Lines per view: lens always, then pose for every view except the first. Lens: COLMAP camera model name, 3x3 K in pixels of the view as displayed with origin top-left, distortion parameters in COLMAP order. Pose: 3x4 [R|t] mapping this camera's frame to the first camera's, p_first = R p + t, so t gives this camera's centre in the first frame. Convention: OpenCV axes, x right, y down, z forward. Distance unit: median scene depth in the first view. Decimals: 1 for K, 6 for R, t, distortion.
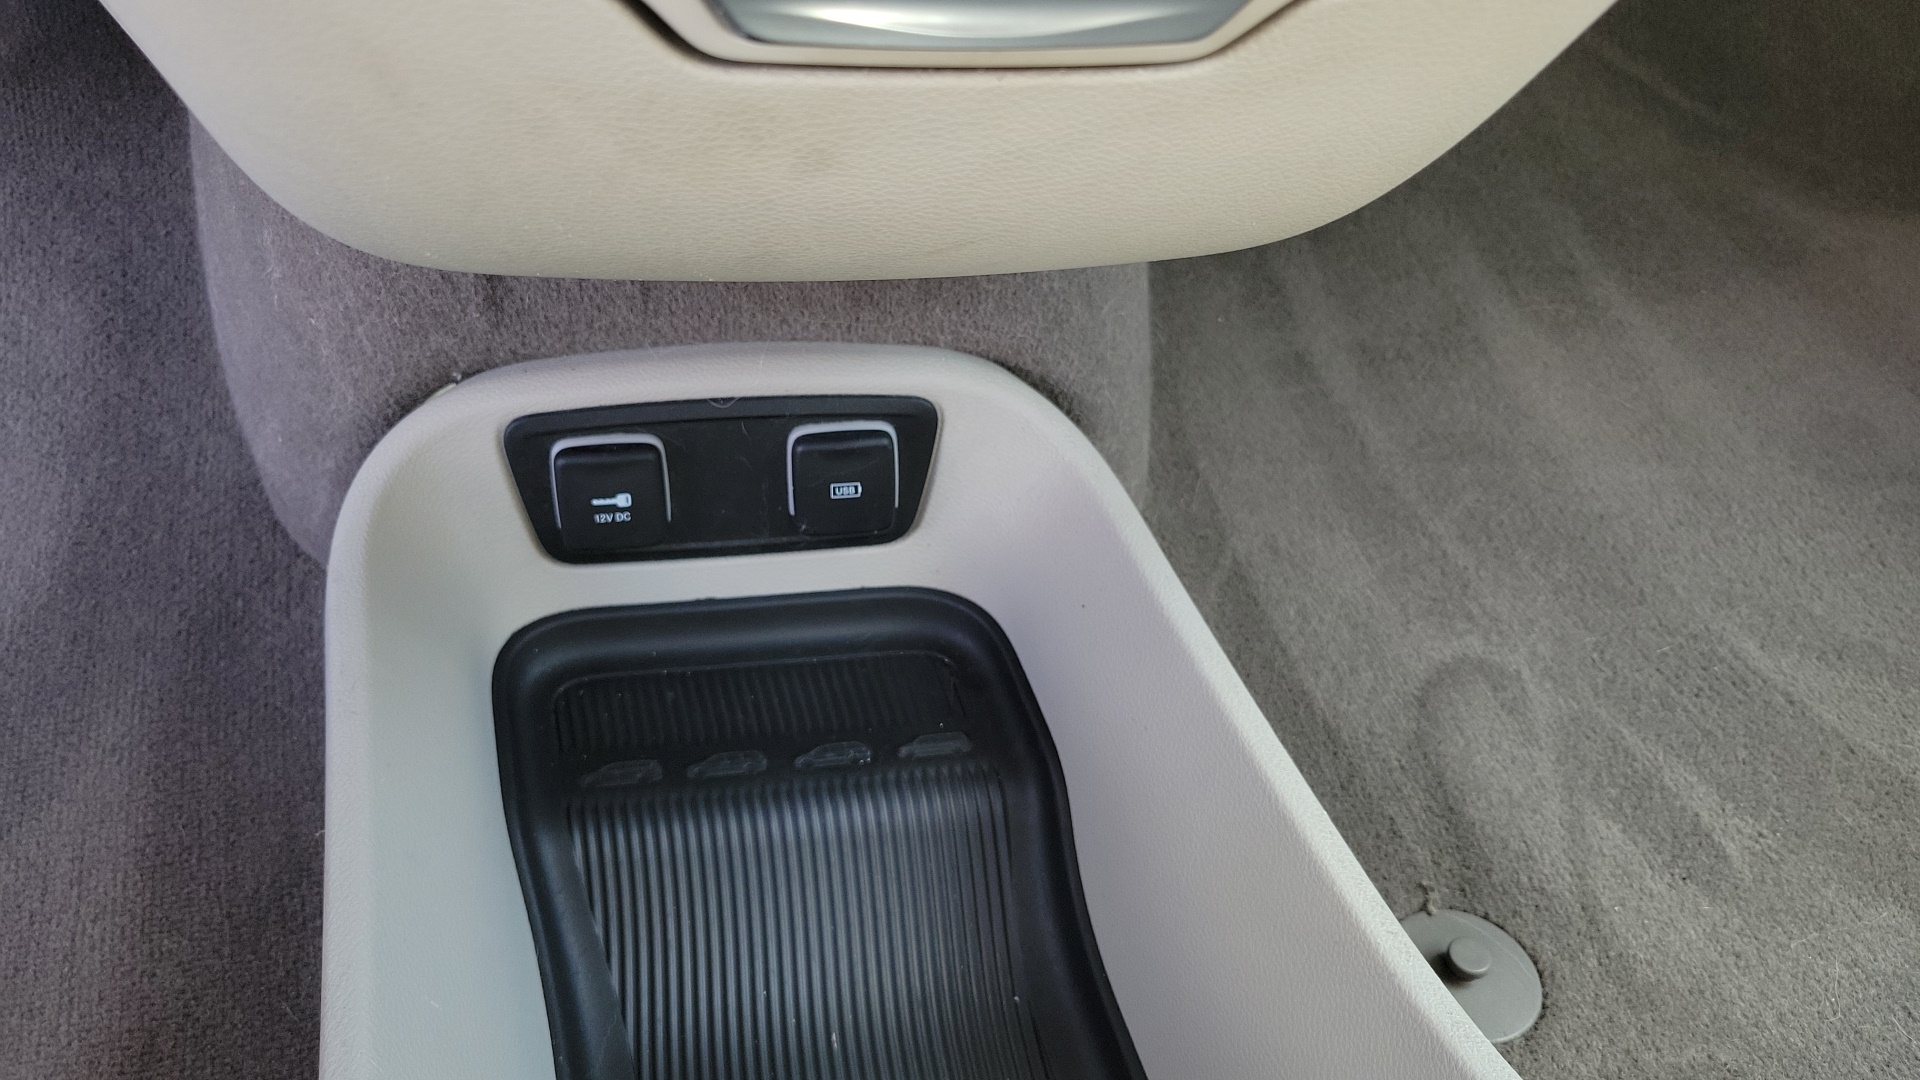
lens RADIAL K [[1466.3, 0, 941.9], [0, 1466.3, 535.2], [0, 0, 1]] dist [0.026371, -0.015526]
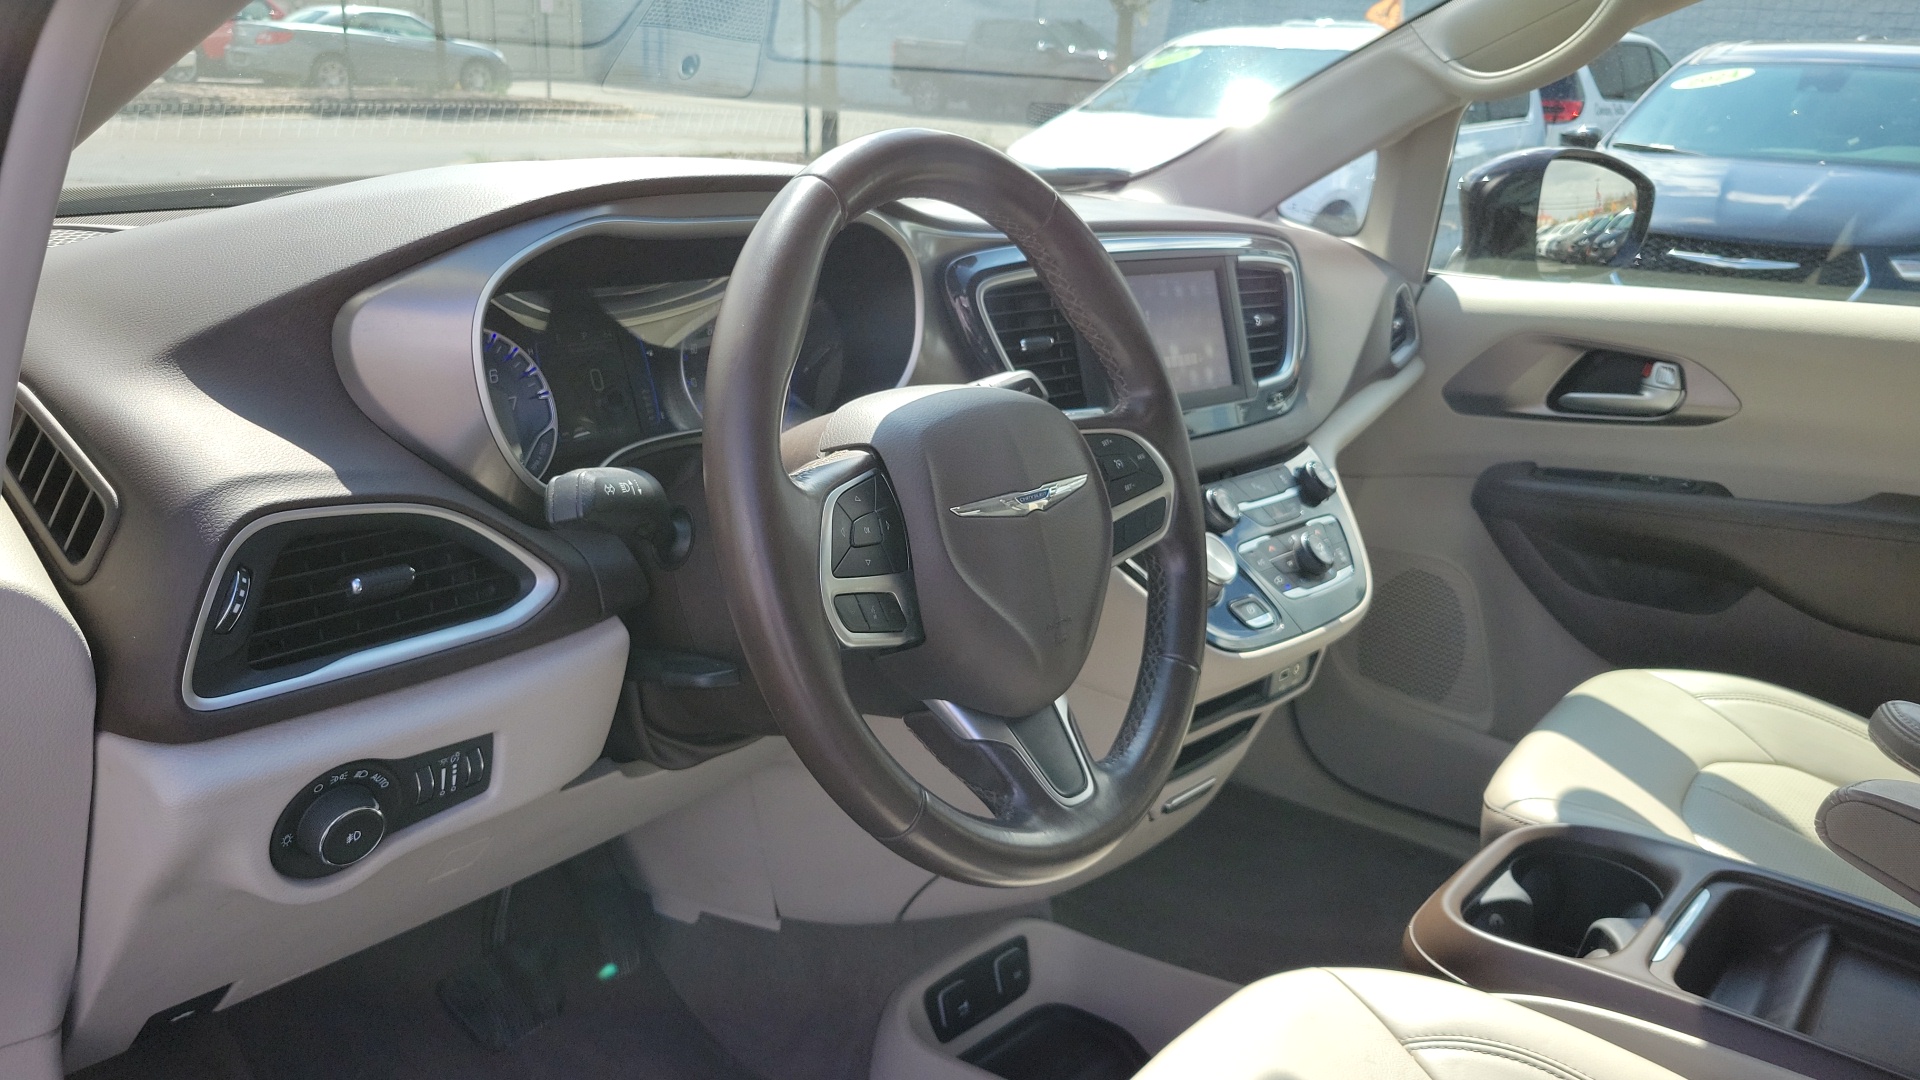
lens RADIAL K [[1466.3, 0, 925.9], [0, 1466.3, 556.8], [0, 0, 1]] dist [0.026371, -0.015526]
pose [[0.796085, -0.213783, 0.566168, -1.510787], [0.439462, 0.847408, -0.297947, 0.048345], [-0.416079, 0.486000, 0.768558, -1.376750]]
